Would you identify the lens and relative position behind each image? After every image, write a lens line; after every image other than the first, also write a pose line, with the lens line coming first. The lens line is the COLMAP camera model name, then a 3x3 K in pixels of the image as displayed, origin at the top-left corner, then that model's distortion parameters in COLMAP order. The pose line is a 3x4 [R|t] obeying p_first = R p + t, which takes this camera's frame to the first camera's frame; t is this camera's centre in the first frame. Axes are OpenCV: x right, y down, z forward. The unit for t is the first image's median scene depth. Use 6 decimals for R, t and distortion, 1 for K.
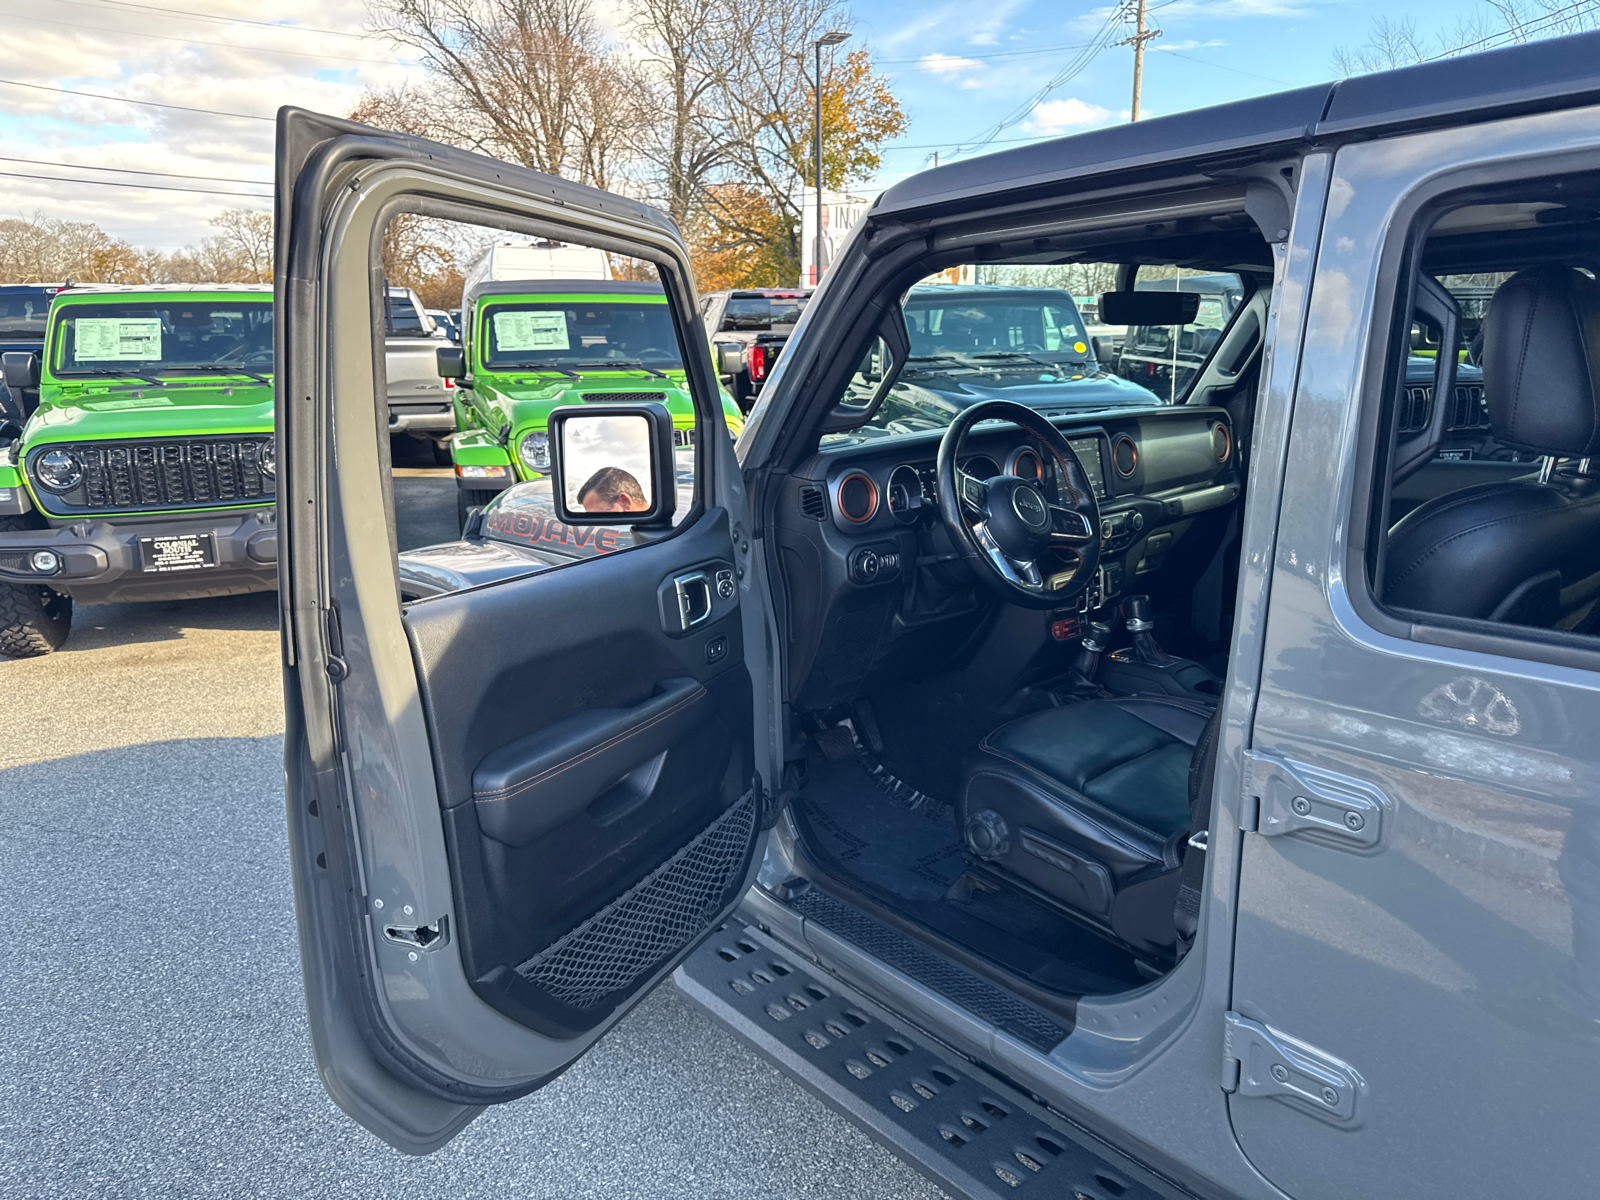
lens RADIAL K [[1167.3, 0, 800.0], [0, 1167.3, 600.0], [0, 0, 1]] dist [0.025419, -0.026362]
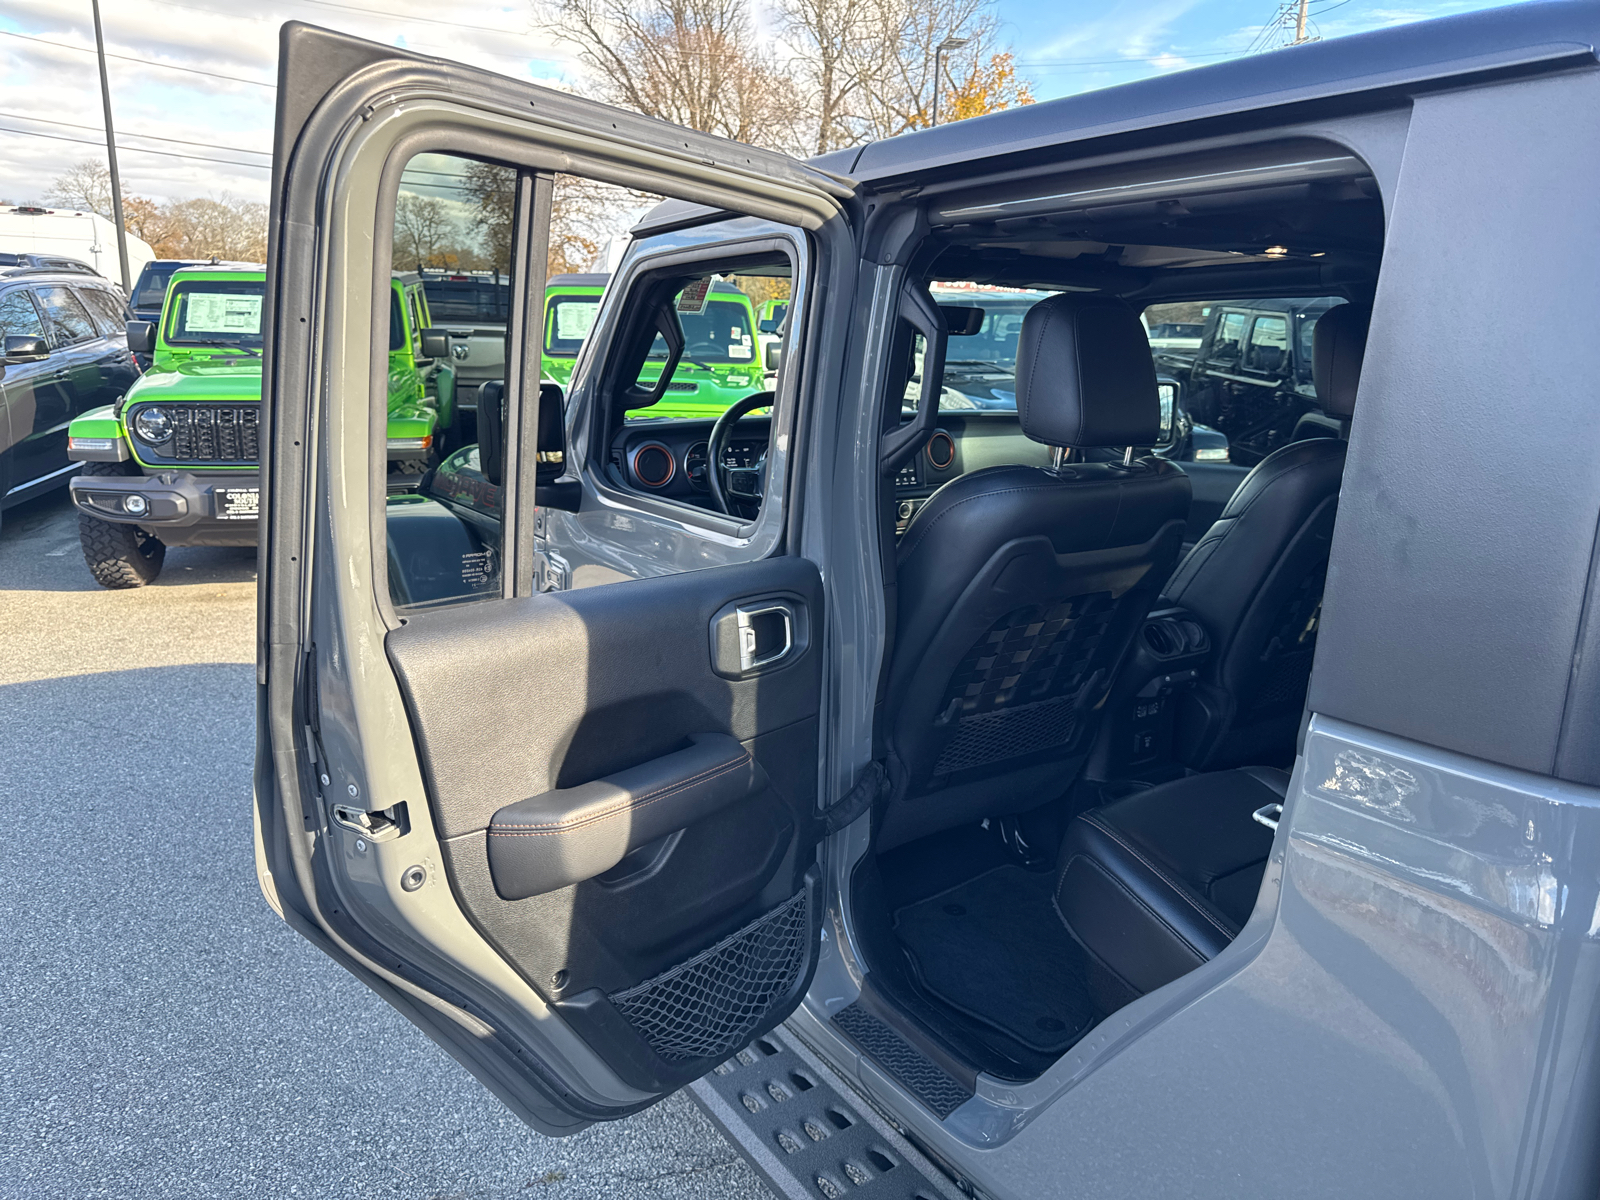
lens RADIAL K [[1177.6, 0, 788.6], [0, 1177.6, 604.0], [0, 0, 1]] dist [0.033612, -0.037954]
pose [[0.990867, 0.068683, -0.116042, 0.101616], [-0.068612, 0.997633, 0.004612, 0.012106], [0.116084, 0.003392, 0.993234, -0.056618]]
